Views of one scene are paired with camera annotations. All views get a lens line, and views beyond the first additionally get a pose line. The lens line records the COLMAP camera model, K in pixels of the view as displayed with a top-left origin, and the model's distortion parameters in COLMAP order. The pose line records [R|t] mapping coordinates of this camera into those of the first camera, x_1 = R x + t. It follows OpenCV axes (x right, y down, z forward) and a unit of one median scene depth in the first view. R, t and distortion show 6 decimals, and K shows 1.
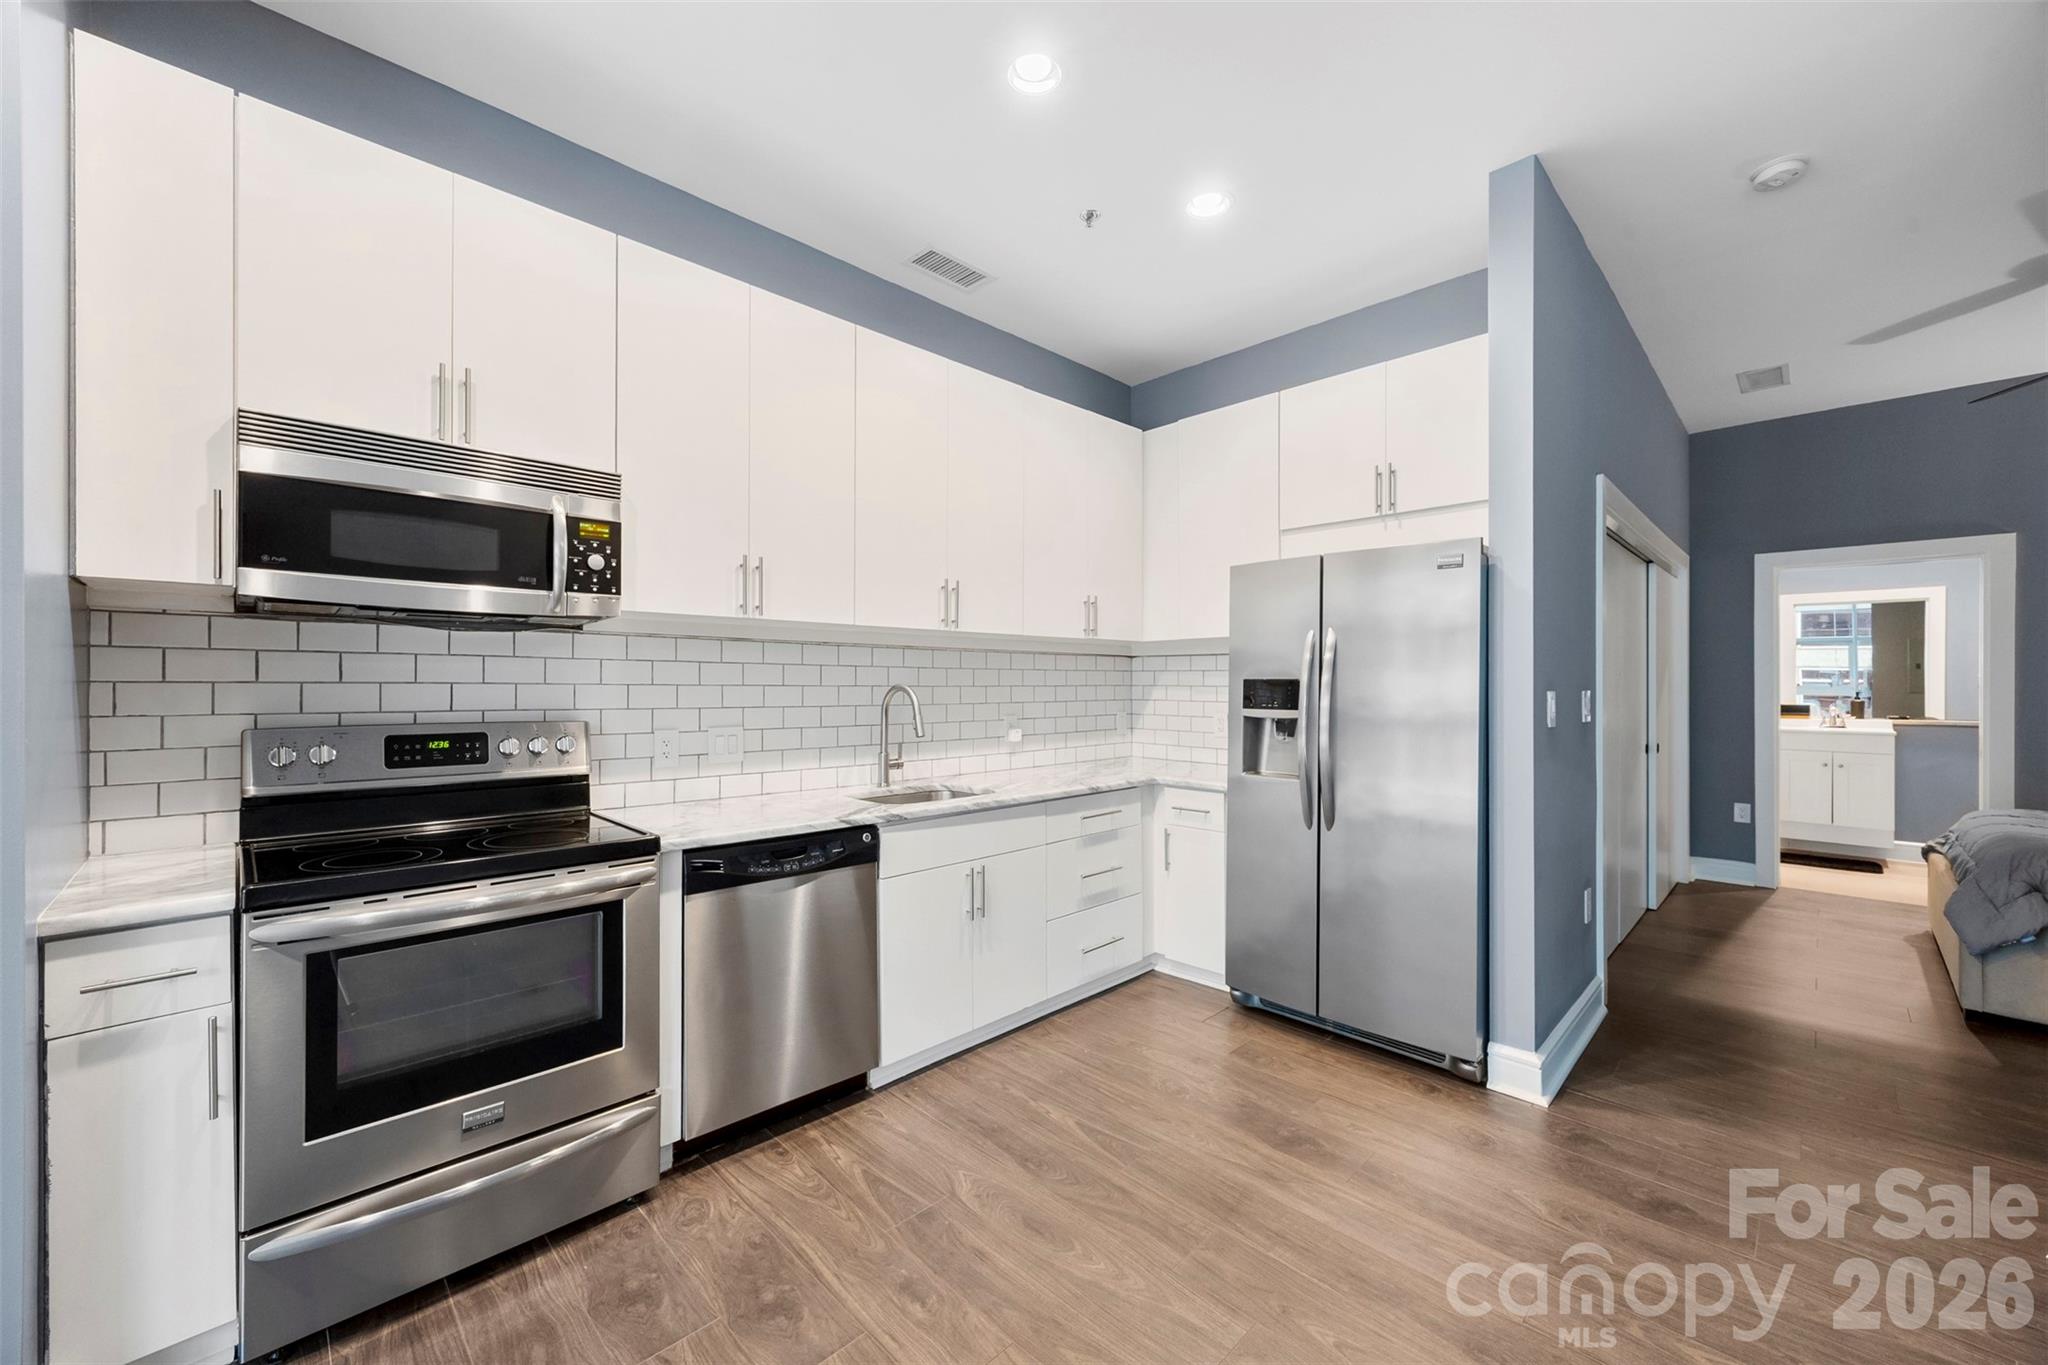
lens RADIAL K [[802.7, 0, 1010.0], [0, 802.7, 678.1], [0, 0, 1]] dist [-0.000450, -0.001112]
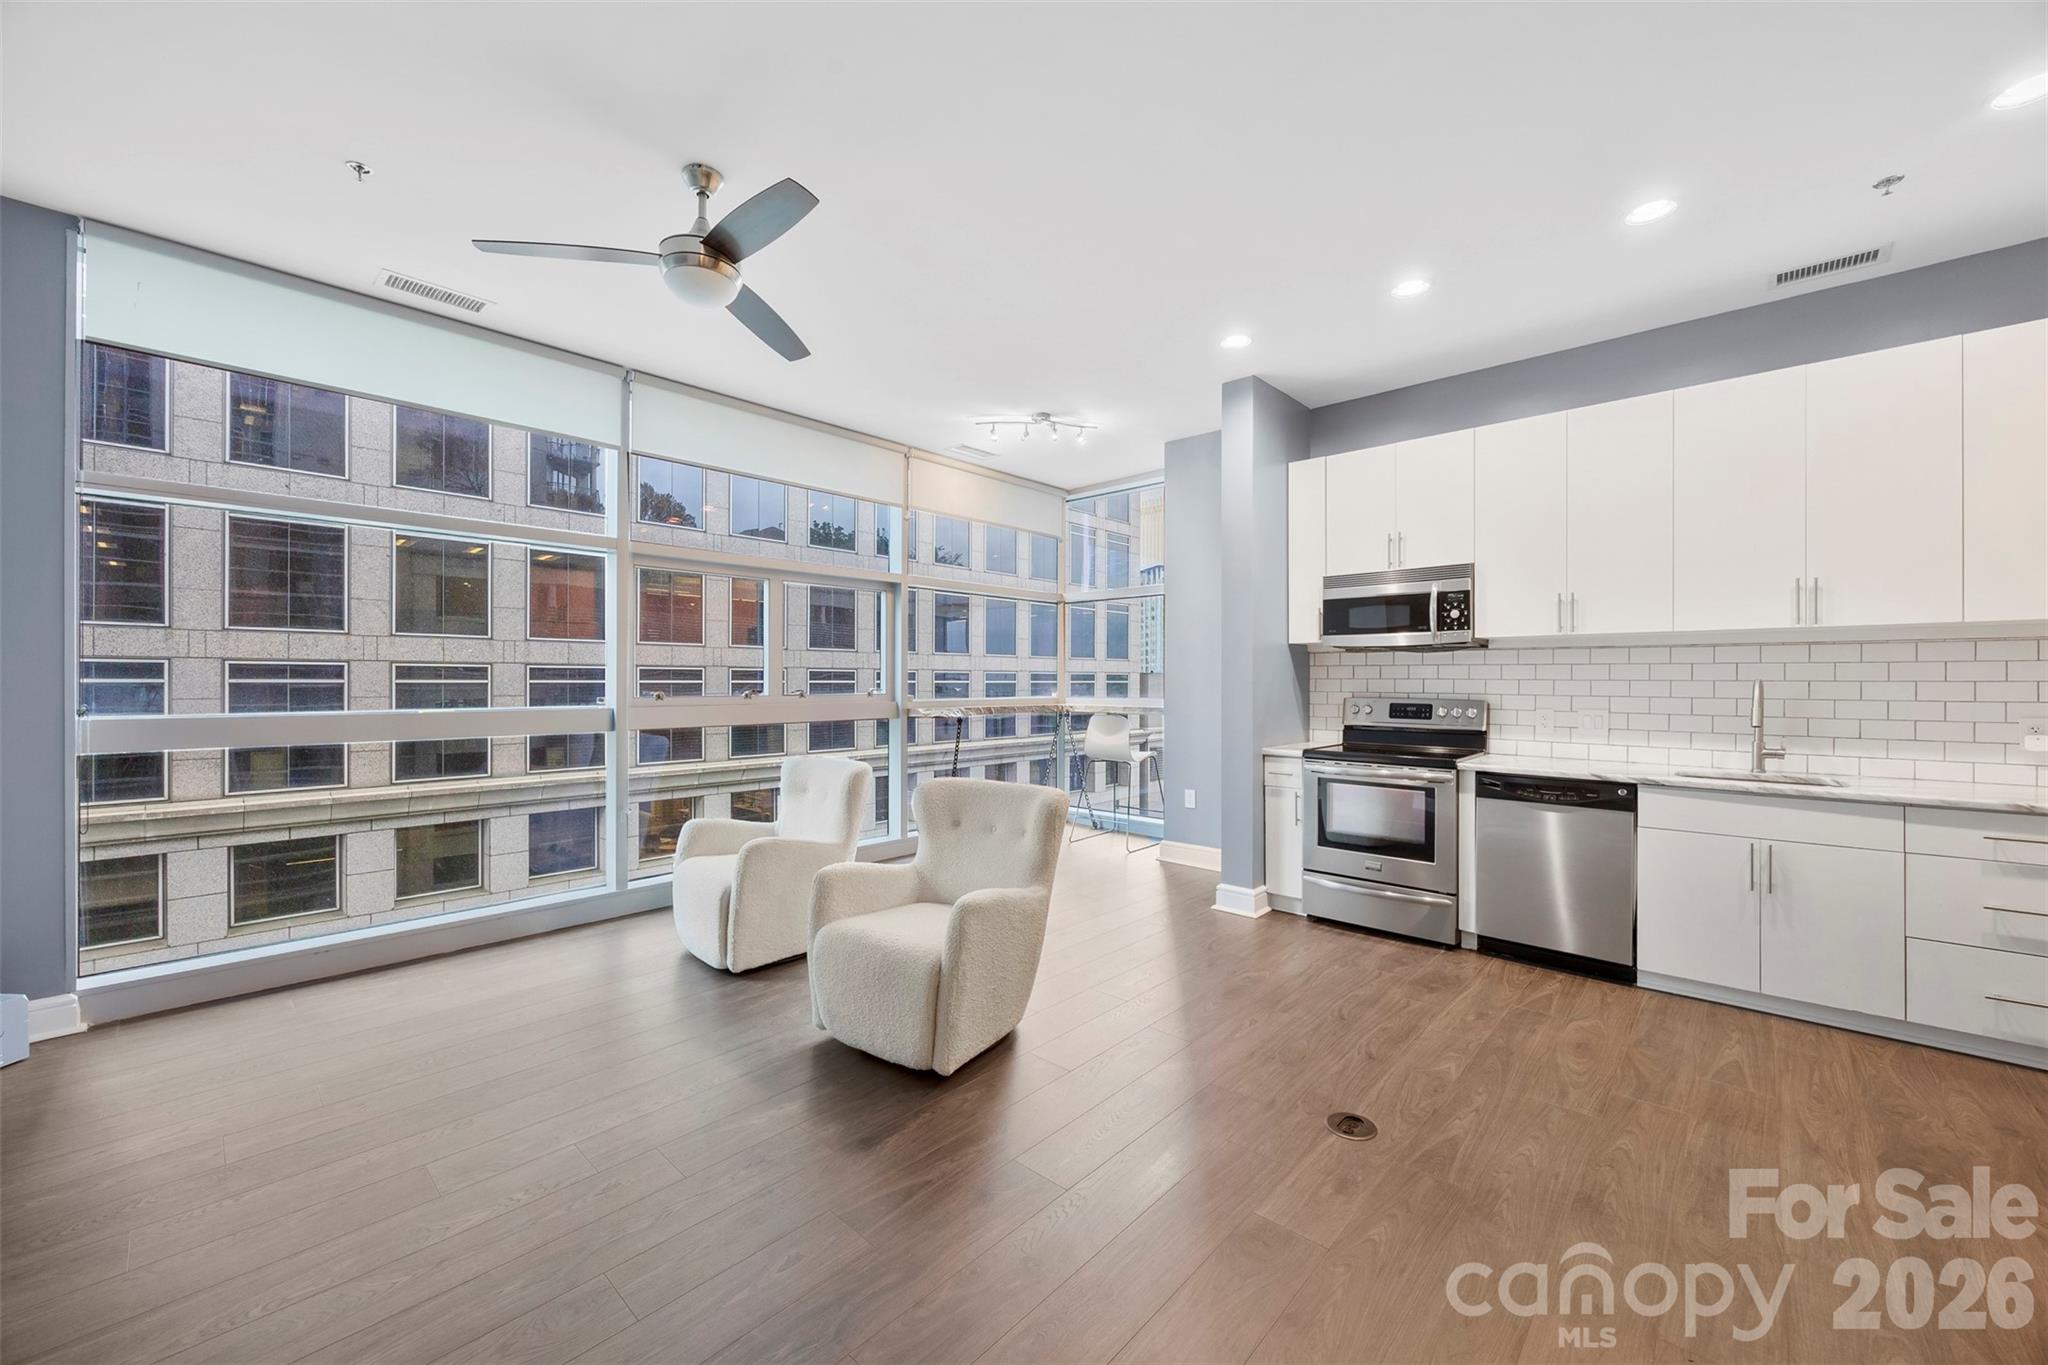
lens RADIAL K [[802.7, 0, 1008.8], [0, 802.7, 685.6], [0, 0, 1]] dist [-0.000450, -0.001112]
pose [[0.003964, 0.004129, -0.999984, 1.329419], [0.004347, 0.999982, 0.004146, 0.010078], [0.999983, -0.004364, 0.003946, -0.047712]]
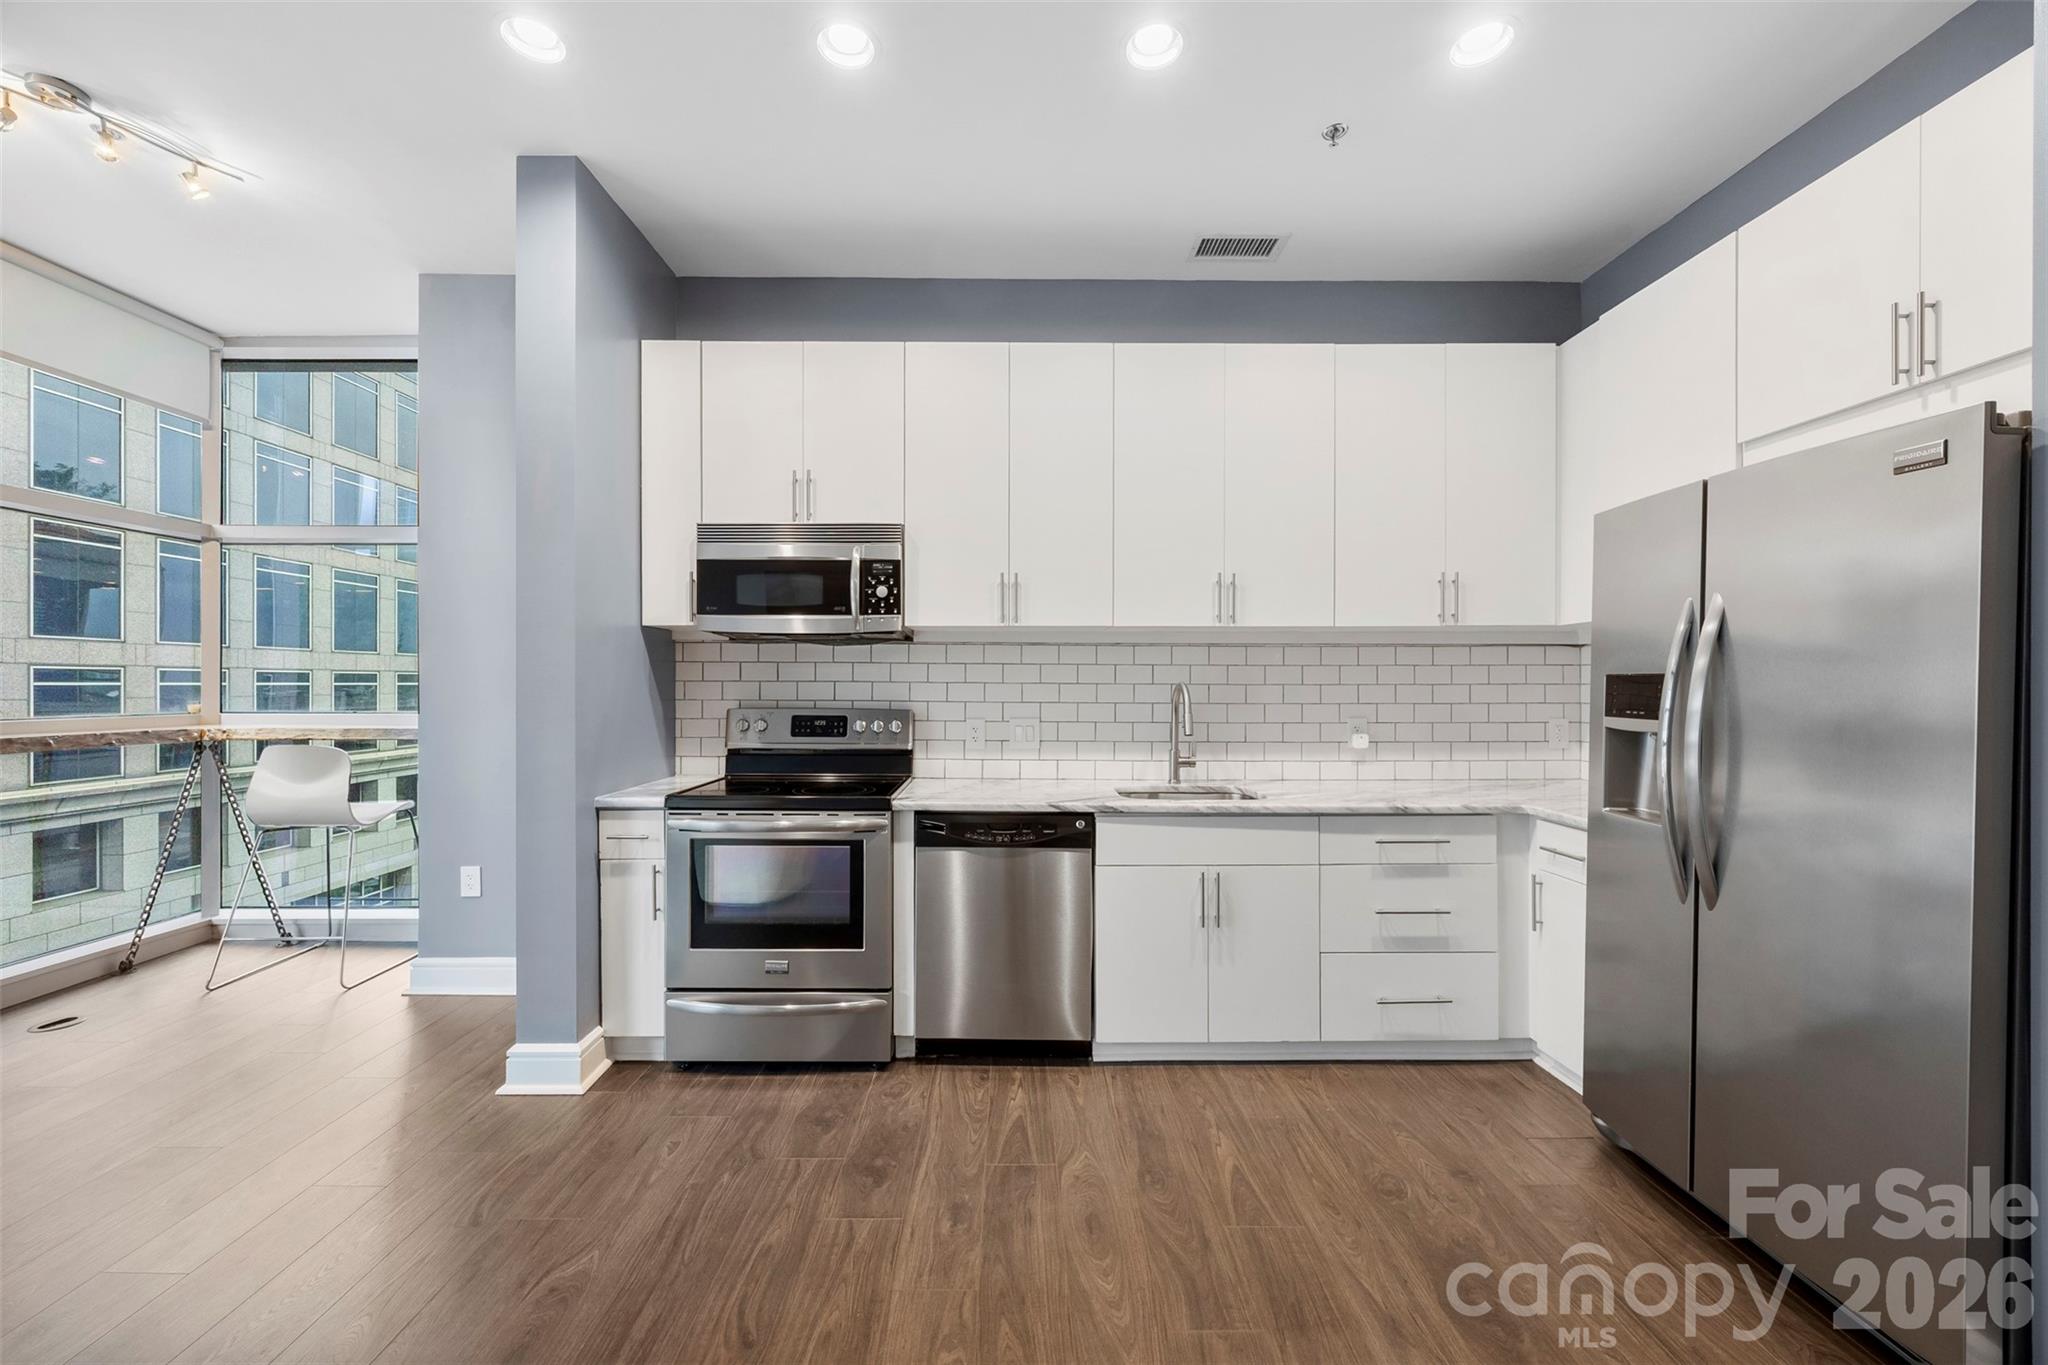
lens RADIAL K [[802.7, 0, 1028.7], [0, 802.7, 681.6], [0, 0, 1]] dist [-0.000450, -0.001112]
pose [[0.705794, -0.002821, -0.708411, 0.607578], [0.004136, 0.999991, 0.000138, 0.007727], [0.708405, -0.003028, 0.705800, 0.215476]]
